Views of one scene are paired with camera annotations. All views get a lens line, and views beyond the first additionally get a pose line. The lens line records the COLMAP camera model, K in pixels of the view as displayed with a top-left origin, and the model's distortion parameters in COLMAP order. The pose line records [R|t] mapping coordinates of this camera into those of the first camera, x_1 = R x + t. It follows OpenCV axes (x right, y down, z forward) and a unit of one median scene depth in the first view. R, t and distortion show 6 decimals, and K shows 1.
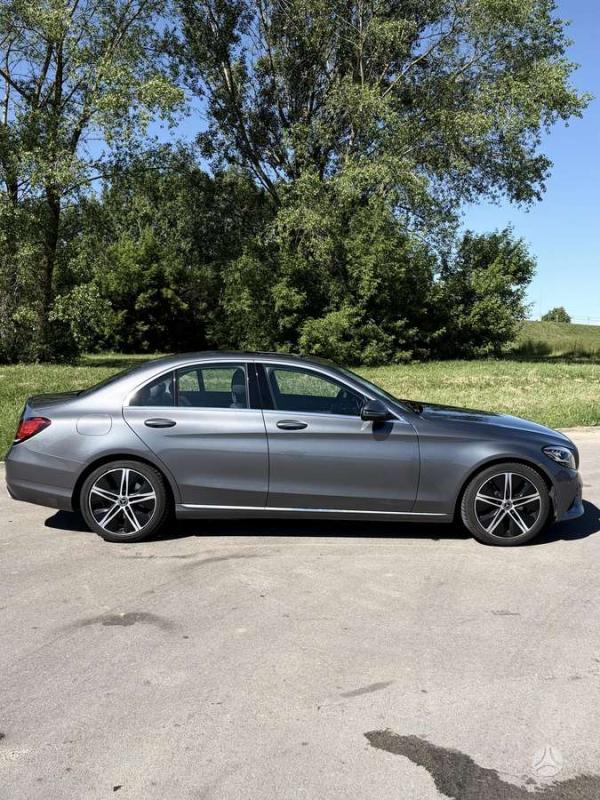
lens RADIAL K [[647.5, 0, 300.0], [0, 647.5, 400.0], [0, 0, 1]] dist [-0.008849, -0.007207]
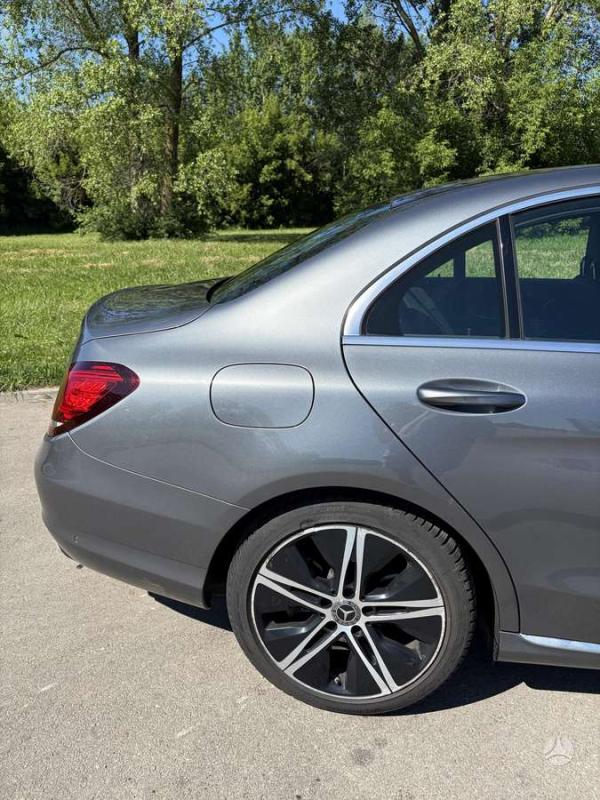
lens RADIAL K [[574.7, 0, 300.0], [0, 574.7, 400.0], [0, 0, 1]] dist [0.033858, -0.103843]
pose [[0.984384, 0.031772, -0.173141, -0.053701], [0.006087, 0.976846, 0.213859, -0.004596], [0.175927, -0.211573, 0.961398, 0.156528]]
